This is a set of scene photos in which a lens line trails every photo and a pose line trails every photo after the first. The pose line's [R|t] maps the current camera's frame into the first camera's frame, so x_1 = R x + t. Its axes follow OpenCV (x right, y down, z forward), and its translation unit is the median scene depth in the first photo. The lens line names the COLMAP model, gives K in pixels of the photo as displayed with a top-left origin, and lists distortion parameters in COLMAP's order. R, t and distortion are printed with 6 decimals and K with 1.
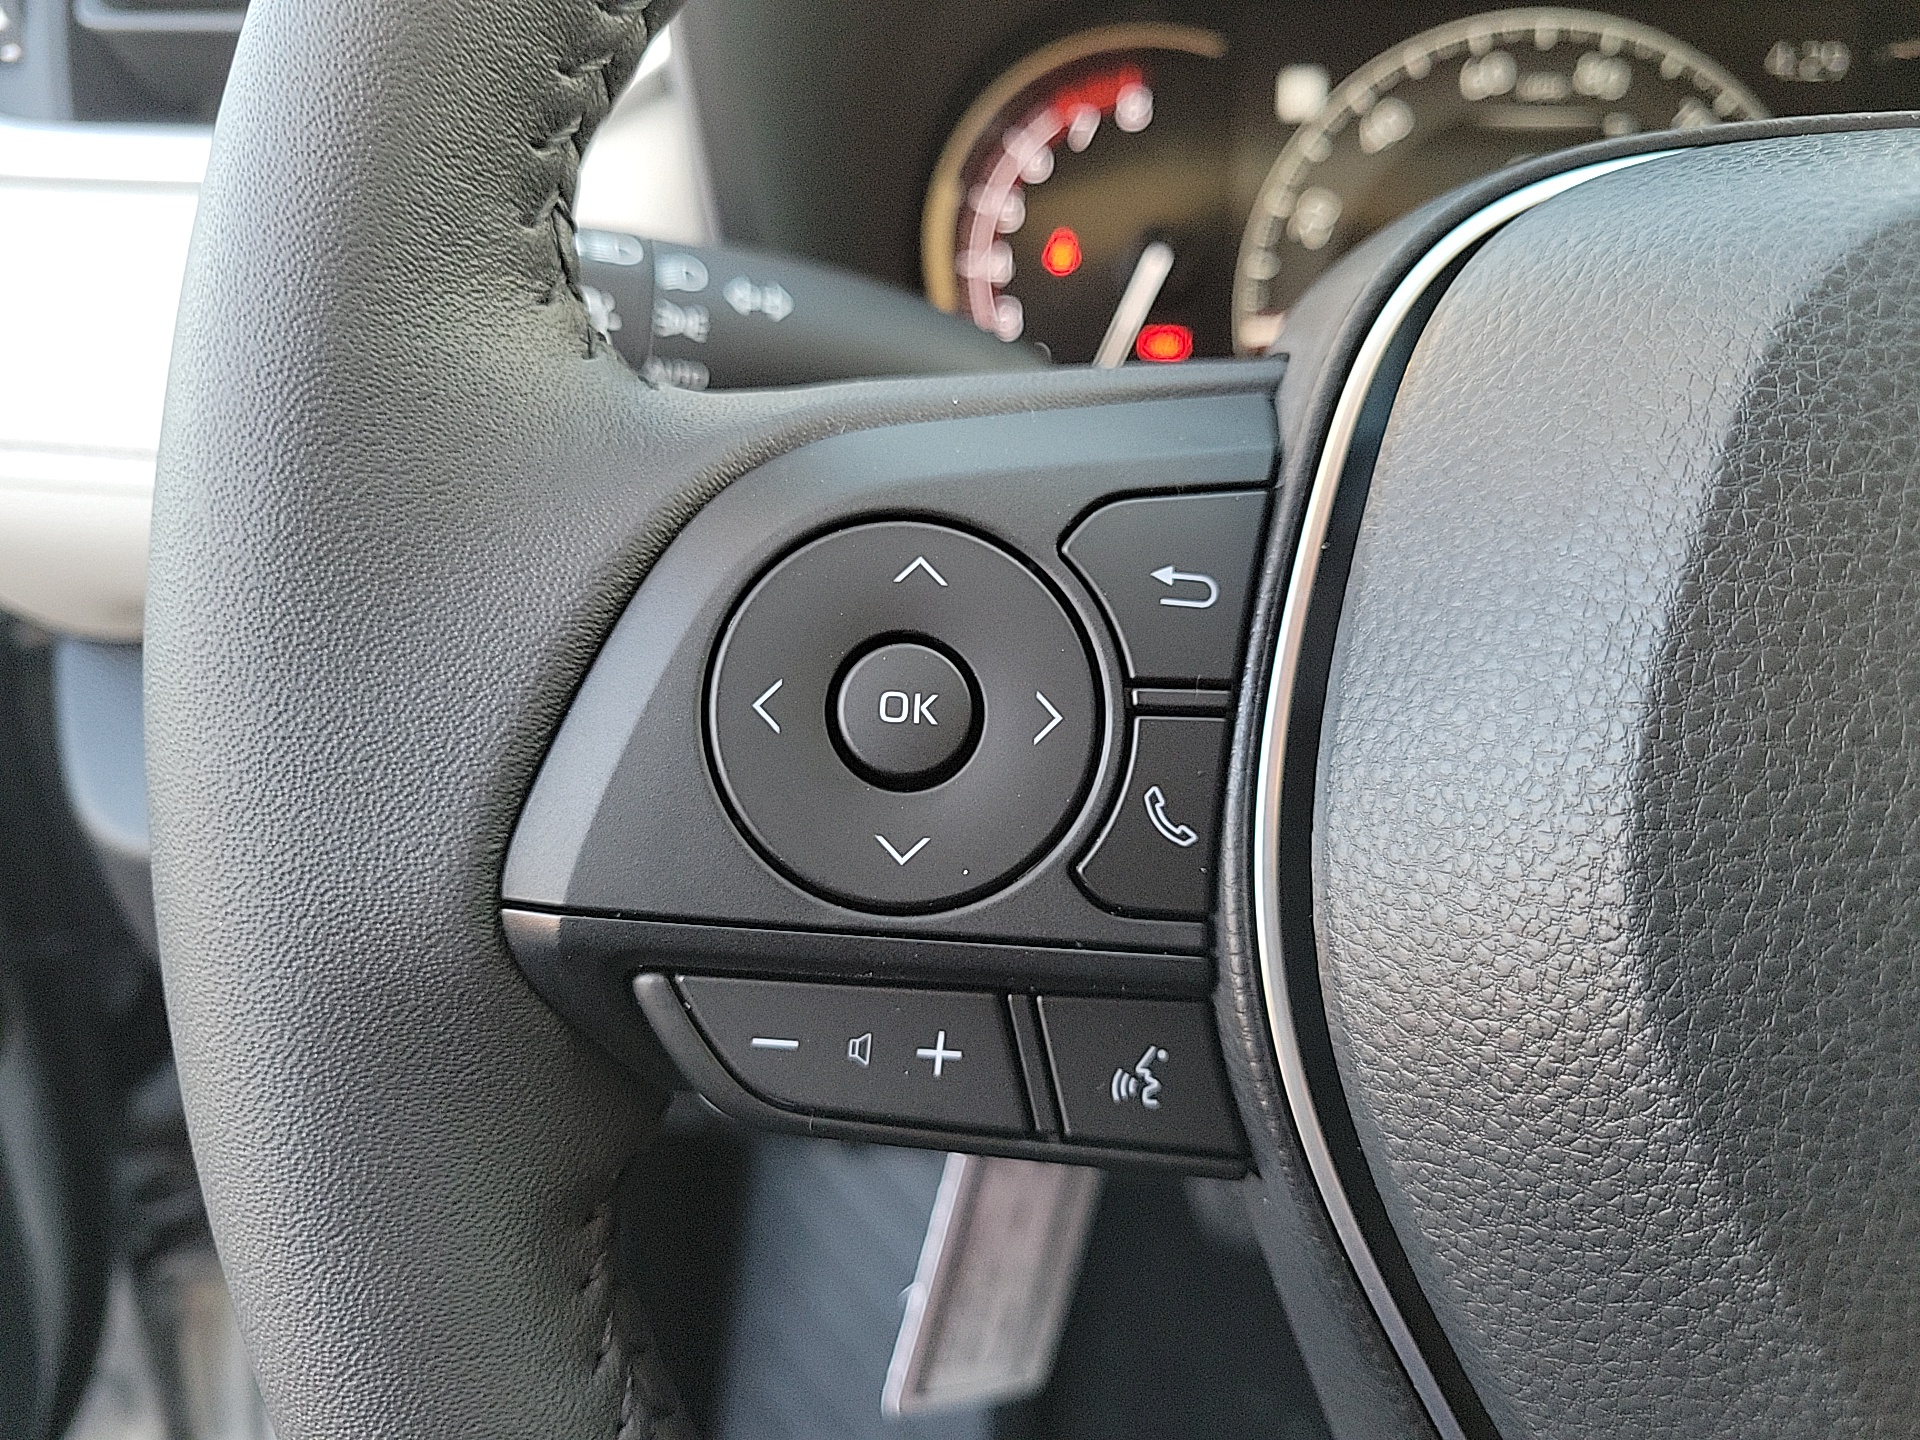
lens RADIAL K [[1530.3, 0, 960.0], [0, 1530.3, 720.0], [0, 0, 1]] dist [-0.019015, -0.010420]
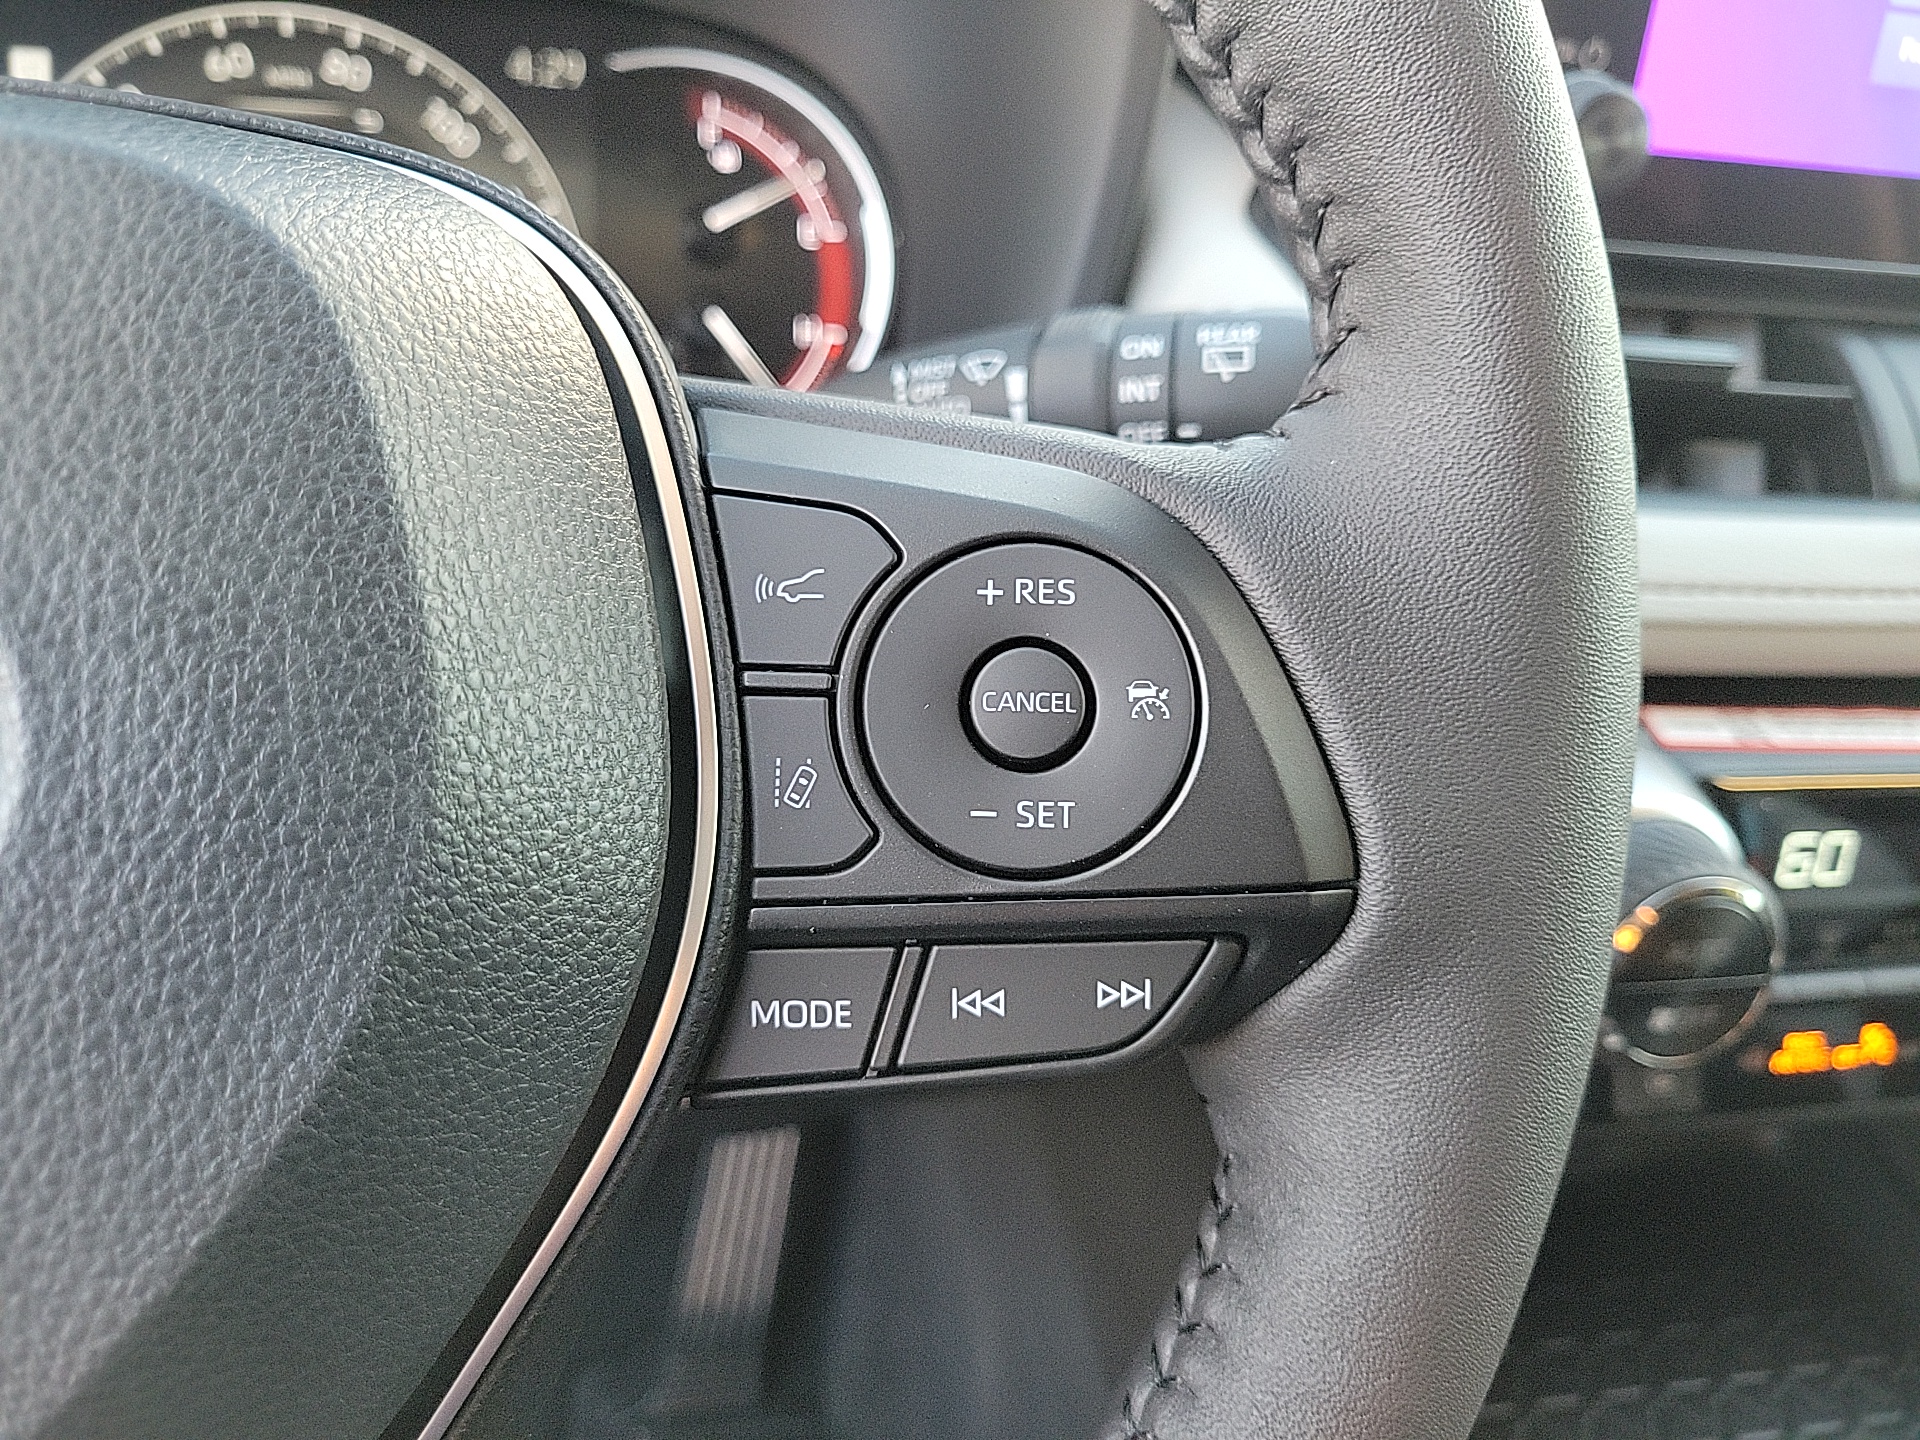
lens RADIAL K [[1530.3, 0, 960.0], [0, 1530.3, 720.0], [0, 0, 1]] dist [-0.019015, -0.010420]
pose [[0.948331, -0.046272, 0.313891, 0.475717], [0.049276, 0.998784, -0.001639, 0.036731], [-0.313433, 0.017022, 0.949458, -0.095922]]
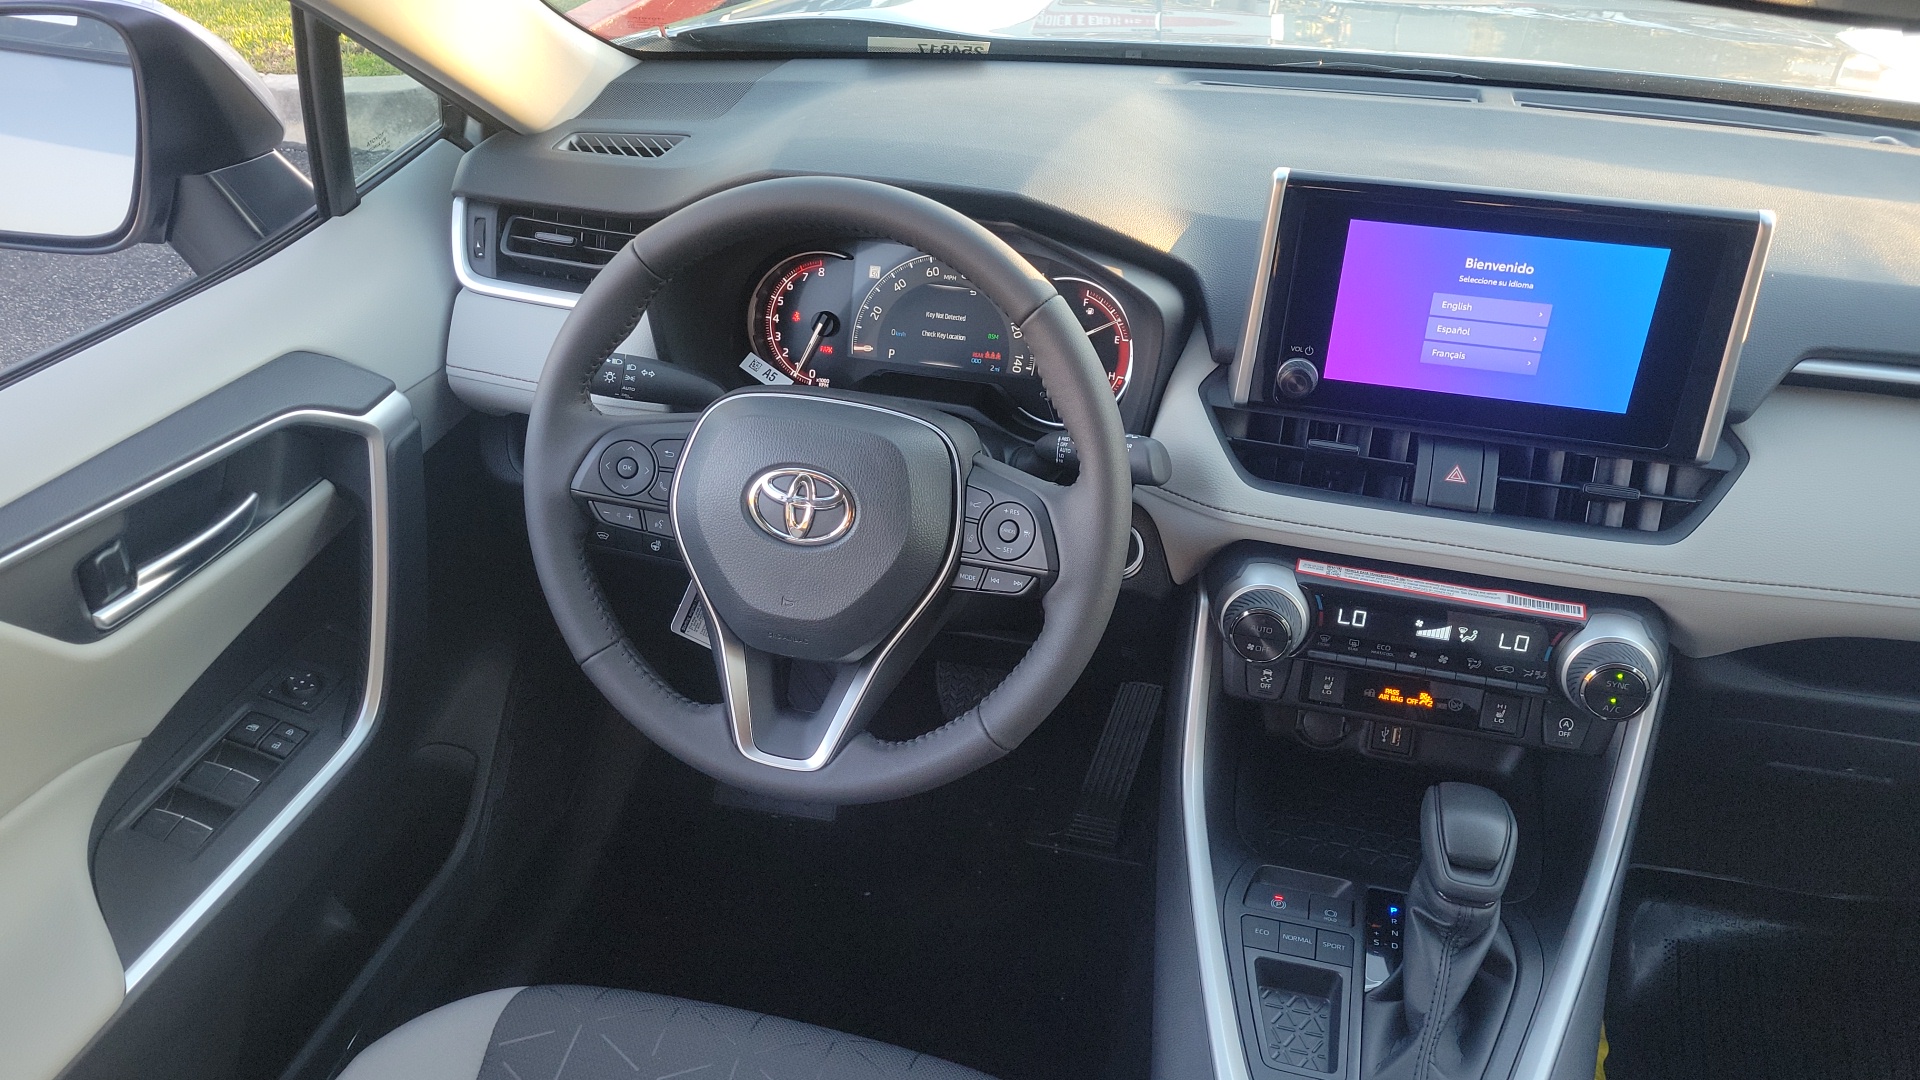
lens RADIAL K [[1421.0, 0, 960.0], [0, 1421.0, 540.0], [0, 0, 1]] dist [0.000512, 0.000868]
pose [[0.987700, 0.102296, -0.118251, 0.801615], [-0.093954, 0.992815, 0.074105, -0.107127], [0.124982, -0.062084, 0.990215, -1.867265]]
